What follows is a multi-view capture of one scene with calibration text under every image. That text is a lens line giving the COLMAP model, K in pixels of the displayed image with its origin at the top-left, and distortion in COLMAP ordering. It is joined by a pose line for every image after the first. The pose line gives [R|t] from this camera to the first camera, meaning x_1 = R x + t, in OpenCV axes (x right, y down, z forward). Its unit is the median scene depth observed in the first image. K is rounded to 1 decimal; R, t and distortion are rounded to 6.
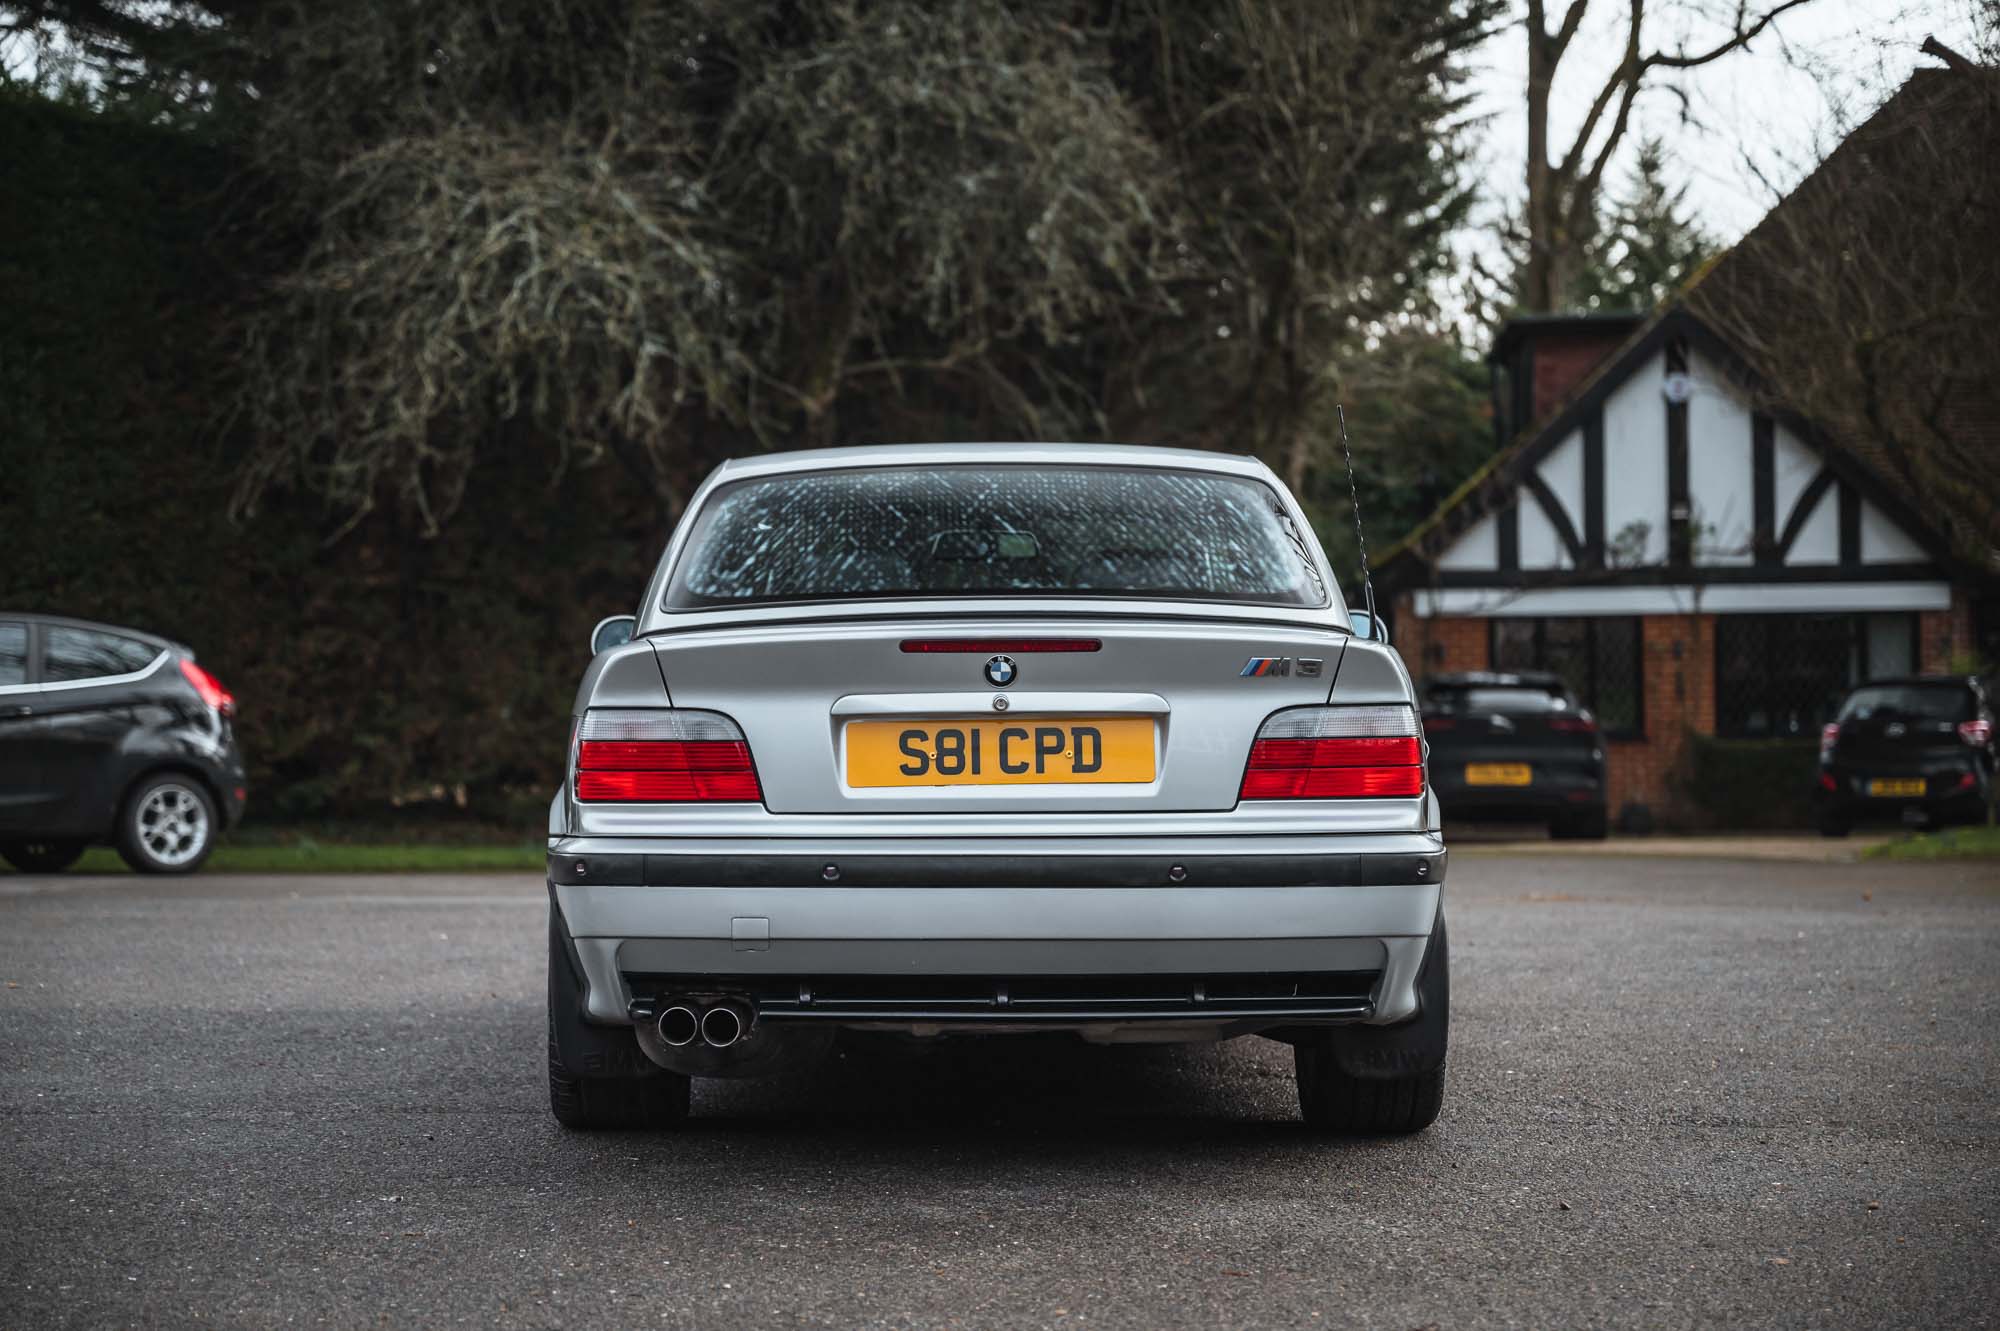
lens RADIAL K [[4038.2, 0, 1009.4], [0, 4038.2, 670.8], [0, 0, 1]] dist [0.044312, 0.000000]
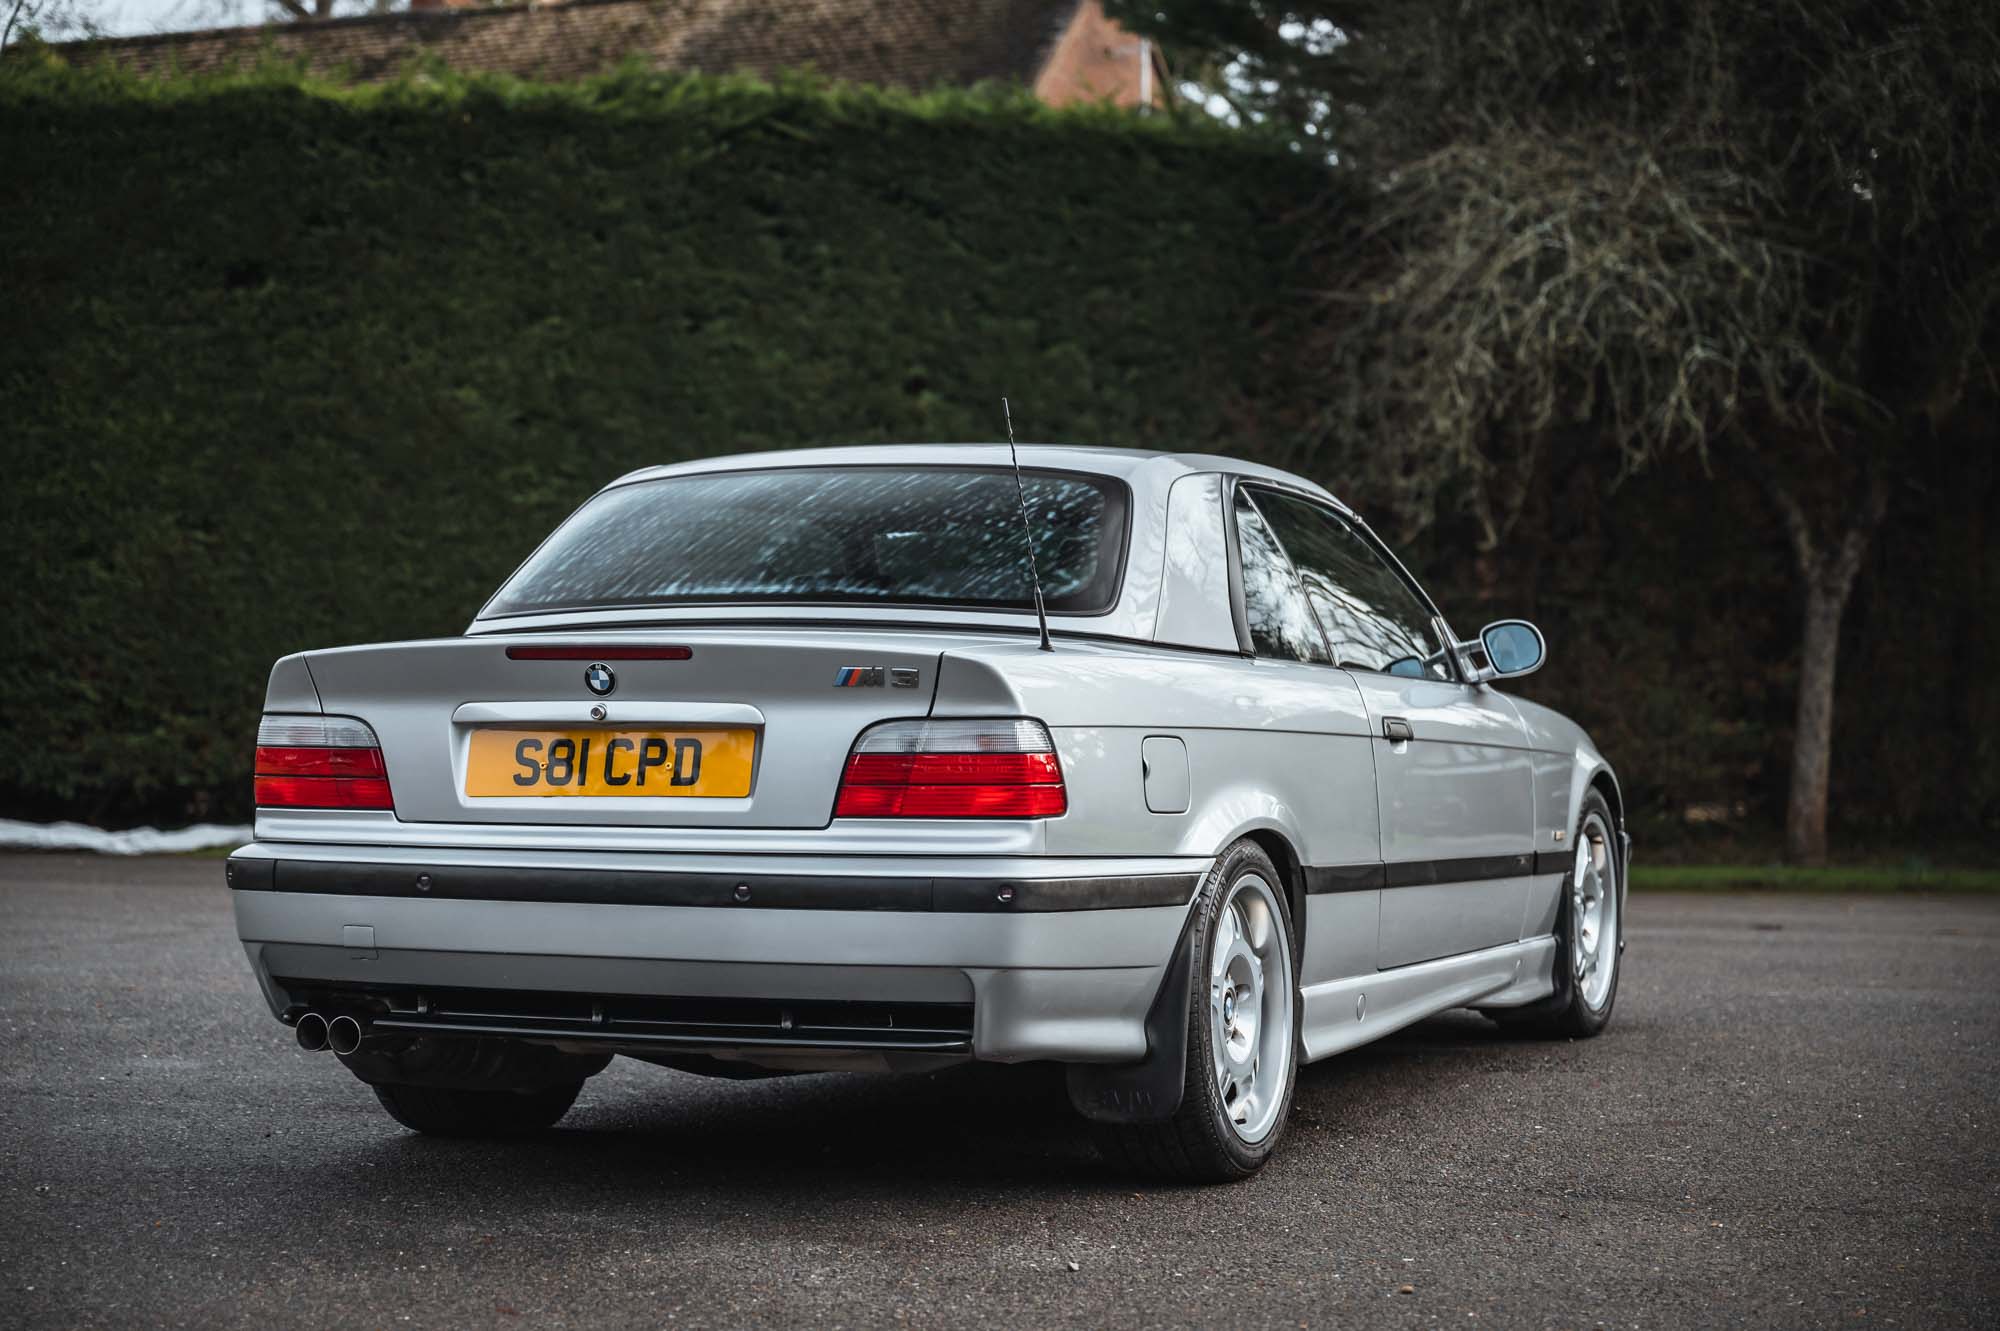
lens RADIAL K [[4038.2, 0, 1001.8], [0, 4038.2, 666.7], [0, 0, 1]] dist [0.044312, 0.000000]
pose [[0.919622, 0.006239, -0.392754, 0.142270], [-0.008158, 0.999962, -0.003216, -0.000177], [0.392719, 0.006162, 0.919638, 0.044924]]
